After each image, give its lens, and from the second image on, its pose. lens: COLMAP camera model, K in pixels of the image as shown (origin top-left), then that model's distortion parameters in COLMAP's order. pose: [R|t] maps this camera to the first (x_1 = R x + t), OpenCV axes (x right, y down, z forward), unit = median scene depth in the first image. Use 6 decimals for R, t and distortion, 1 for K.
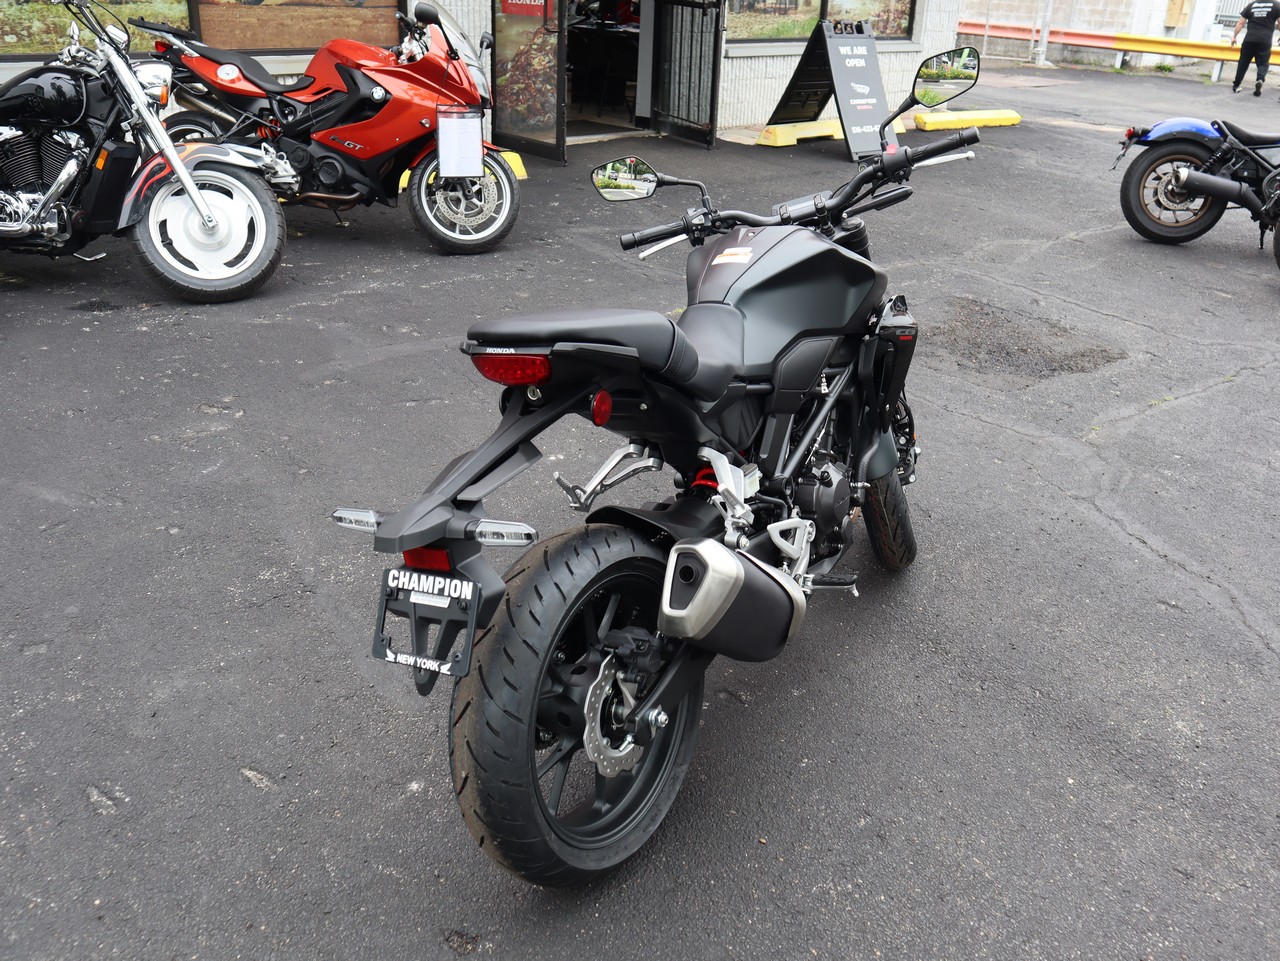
lens RADIAL K [[1129.5, 0, 650.0], [0, 1129.5, 481.3], [0, 0, 1]] dist [-0.094137, 0.095066]
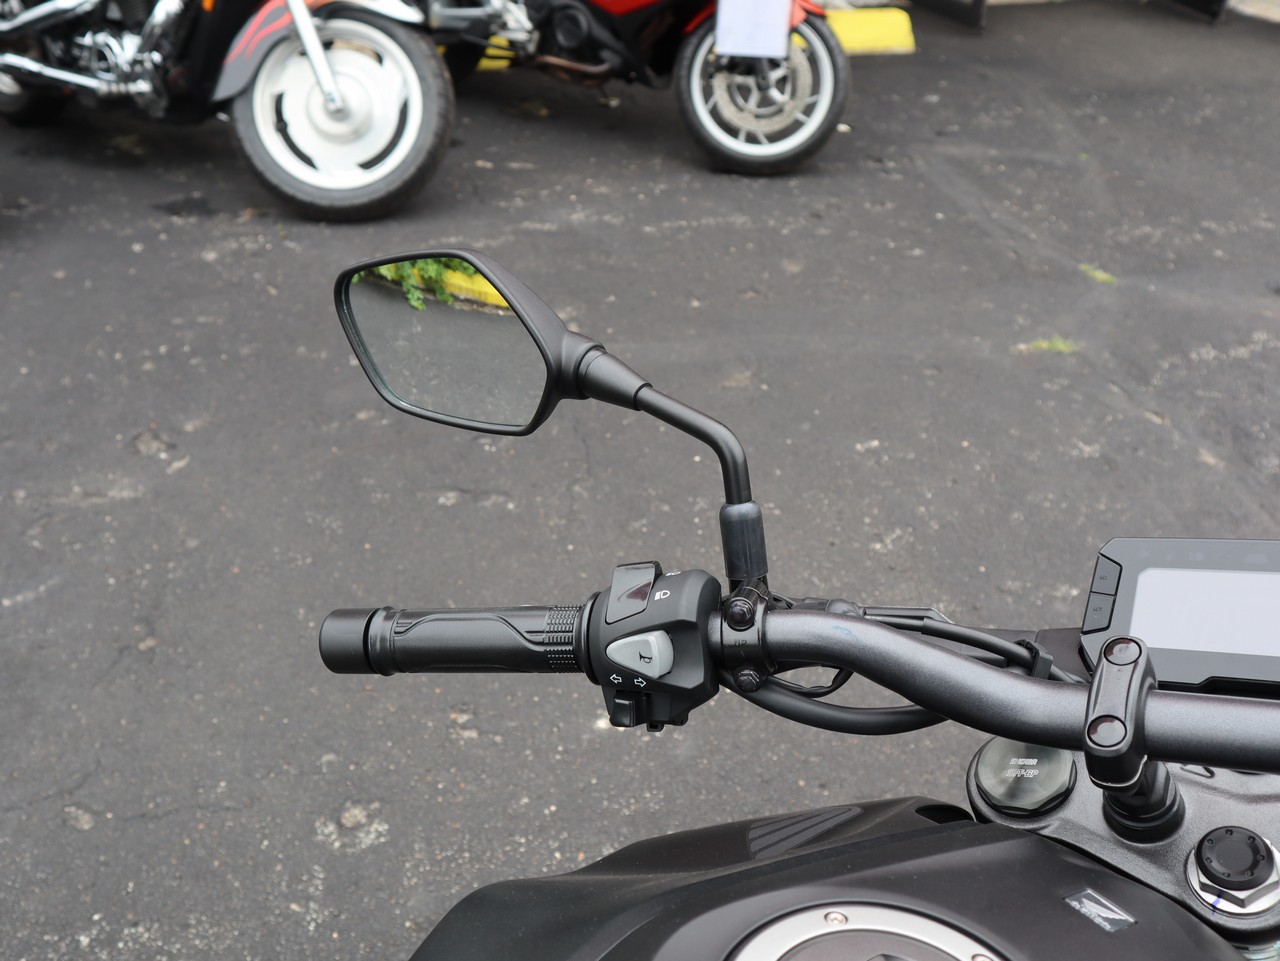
lens RADIAL K [[1126.8, 0, 647.0], [0, 1126.8, 481.0], [0, 0, 1]] dist [-0.098883, 0.101741]
pose [[0.912795, 0.217071, -0.345957, 0.048031], [-0.167137, 0.971422, 0.168534, -0.132087], [0.372654, -0.096015, 0.922990, 0.367389]]
